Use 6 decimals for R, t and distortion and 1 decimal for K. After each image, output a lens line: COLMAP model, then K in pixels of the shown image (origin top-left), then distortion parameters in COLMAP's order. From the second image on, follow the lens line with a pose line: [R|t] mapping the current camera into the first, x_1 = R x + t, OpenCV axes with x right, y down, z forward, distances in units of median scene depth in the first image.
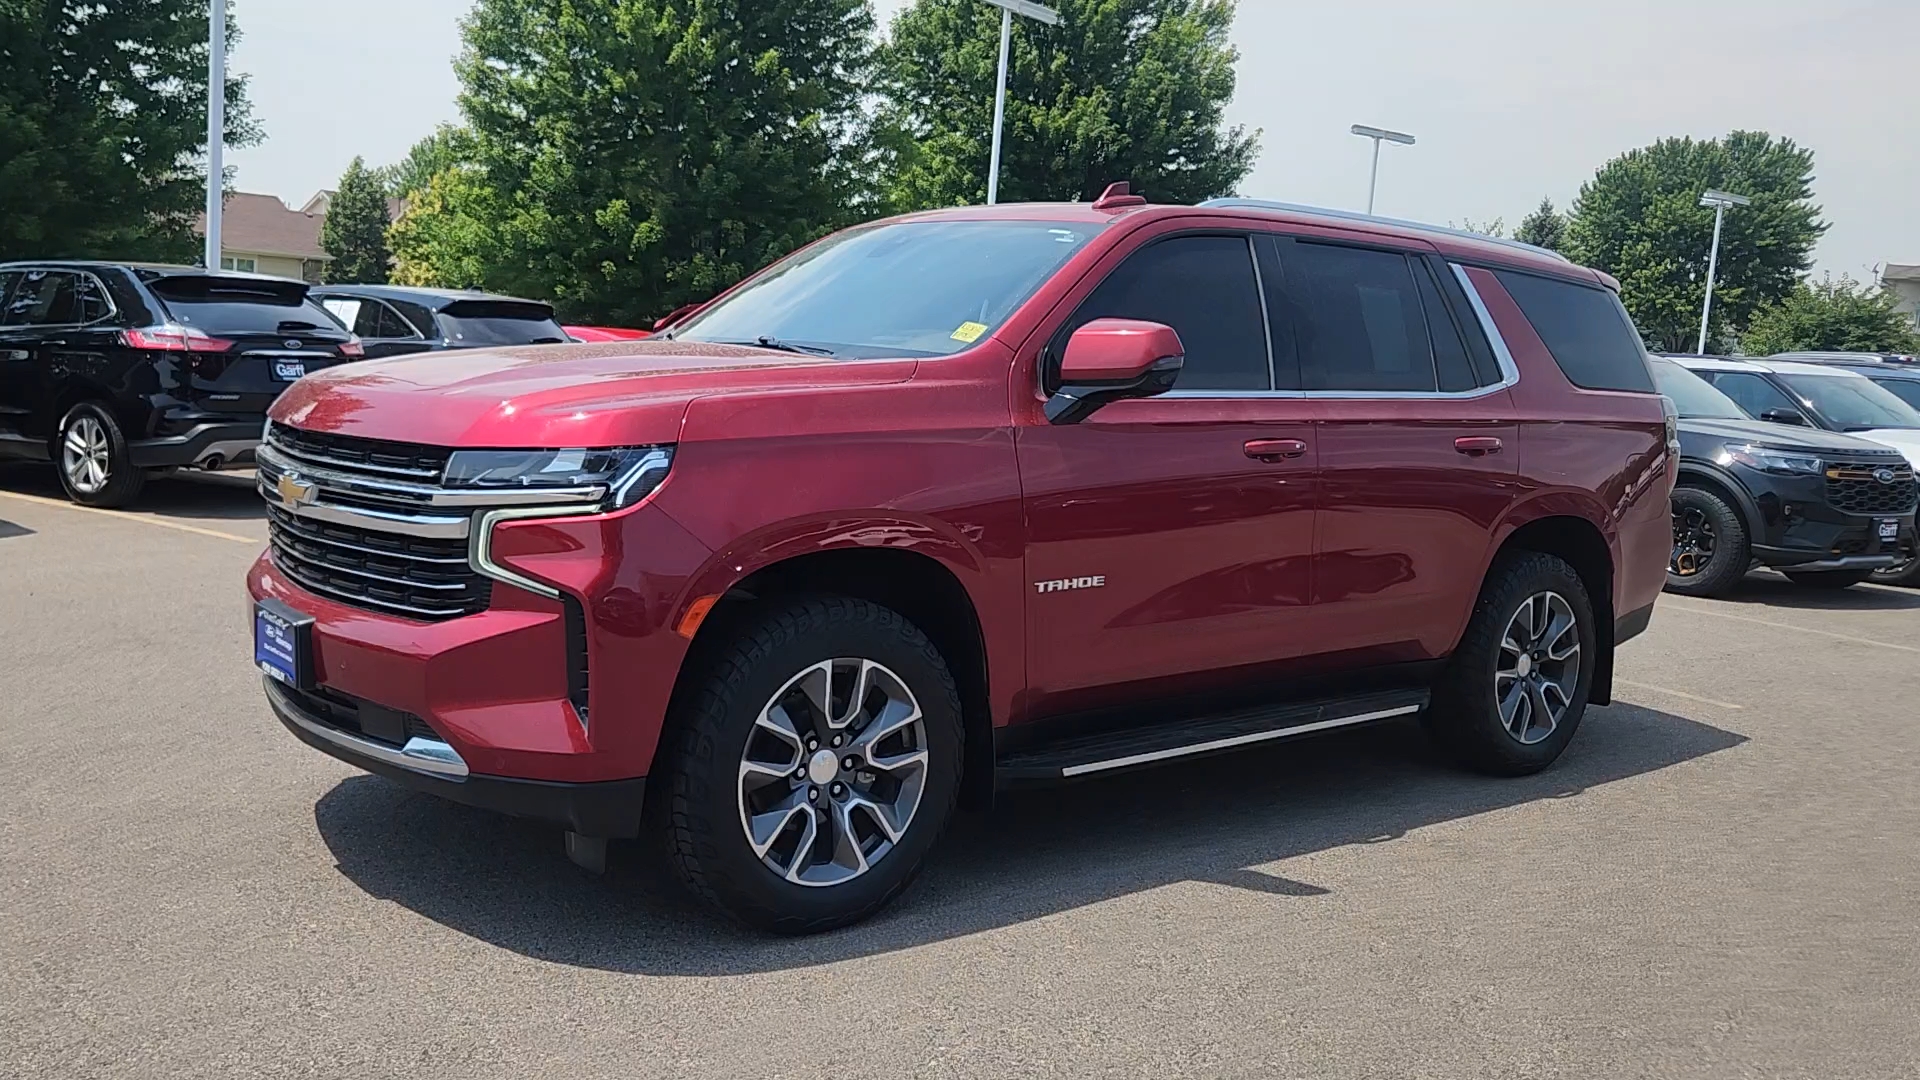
lens RADIAL K [[1634.3, 0, 953.7], [0, 1634.3, 543.2], [0, 0, 1]] dist [0.021377, 0.006904]
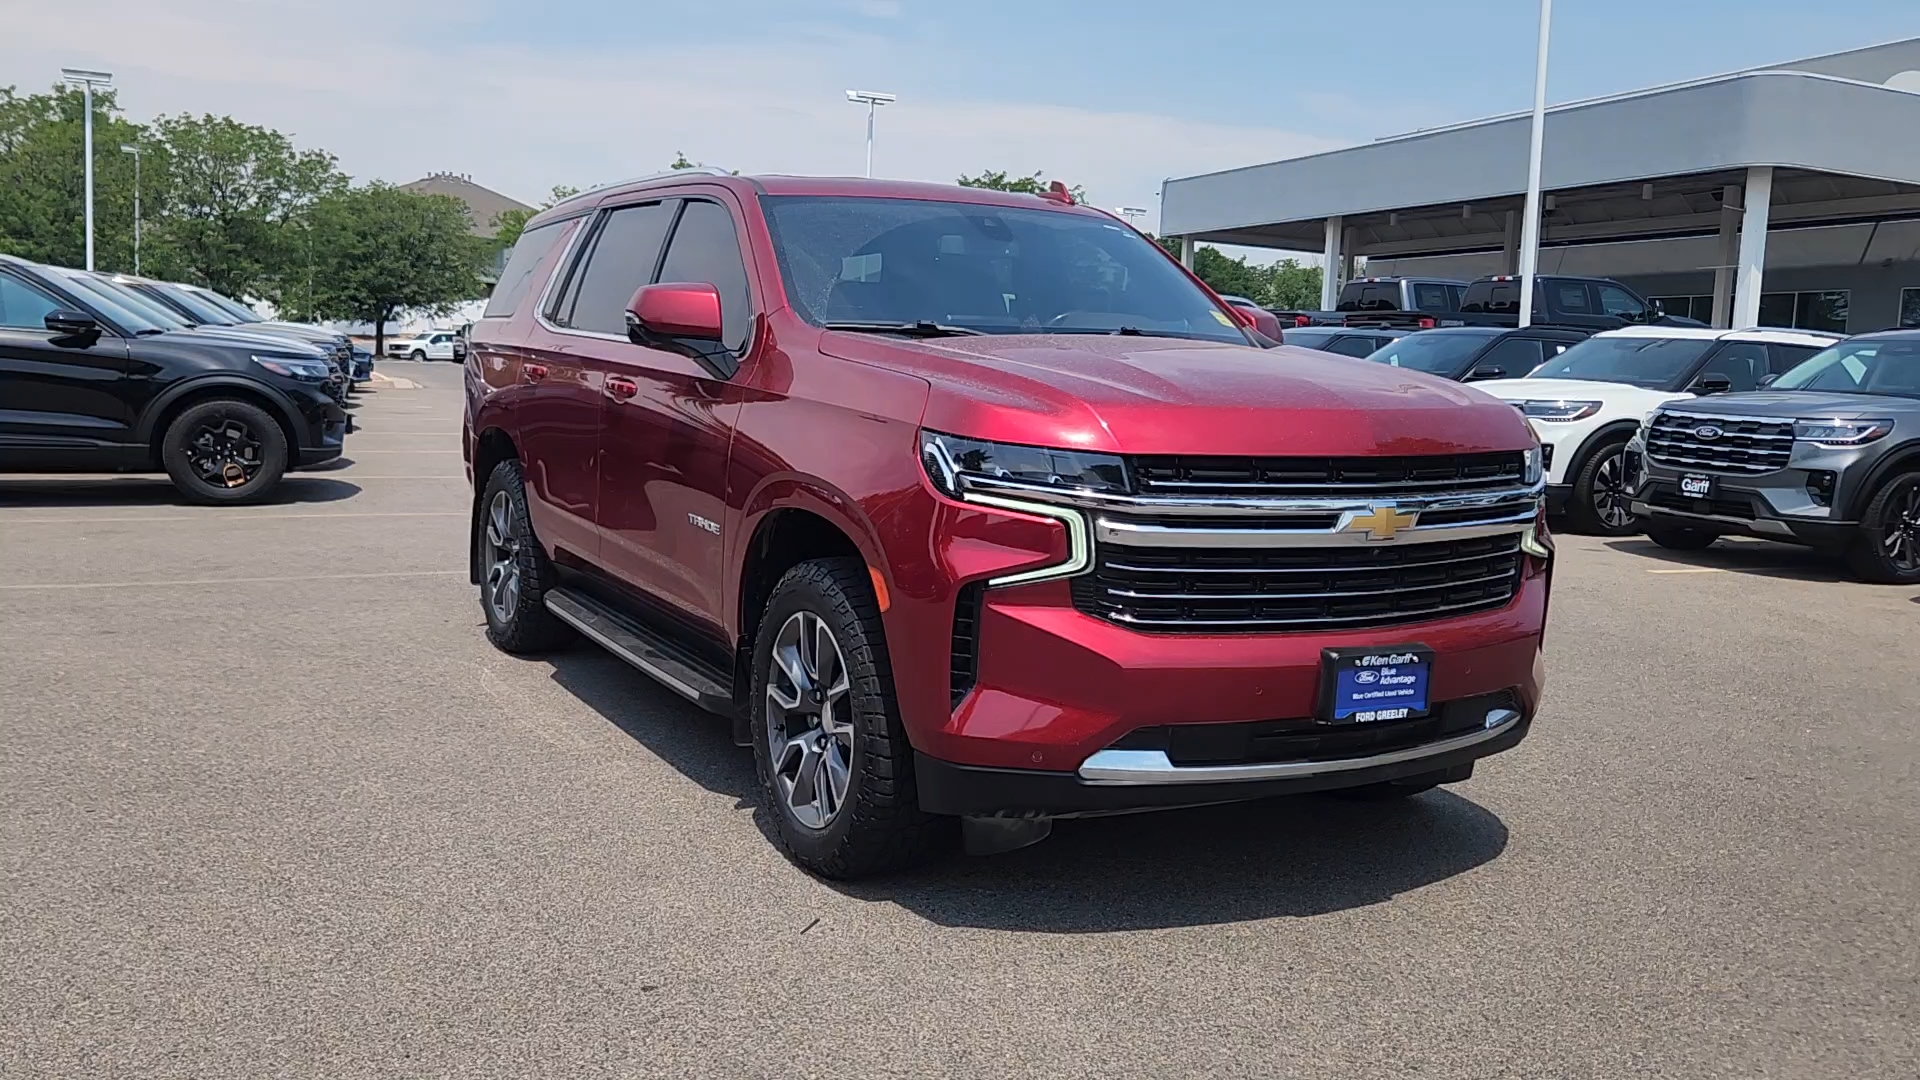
lens RADIAL K [[1634.3, 0, 953.5], [0, 1634.3, 536.9], [0, 0, 1]] dist [0.021377, 0.006904]
pose [[0.170504, -0.167664, 0.970988, -0.845149], [0.089480, 0.983980, 0.154195, -0.119027], [-0.981286, 0.060593, 0.182775, 0.662075]]
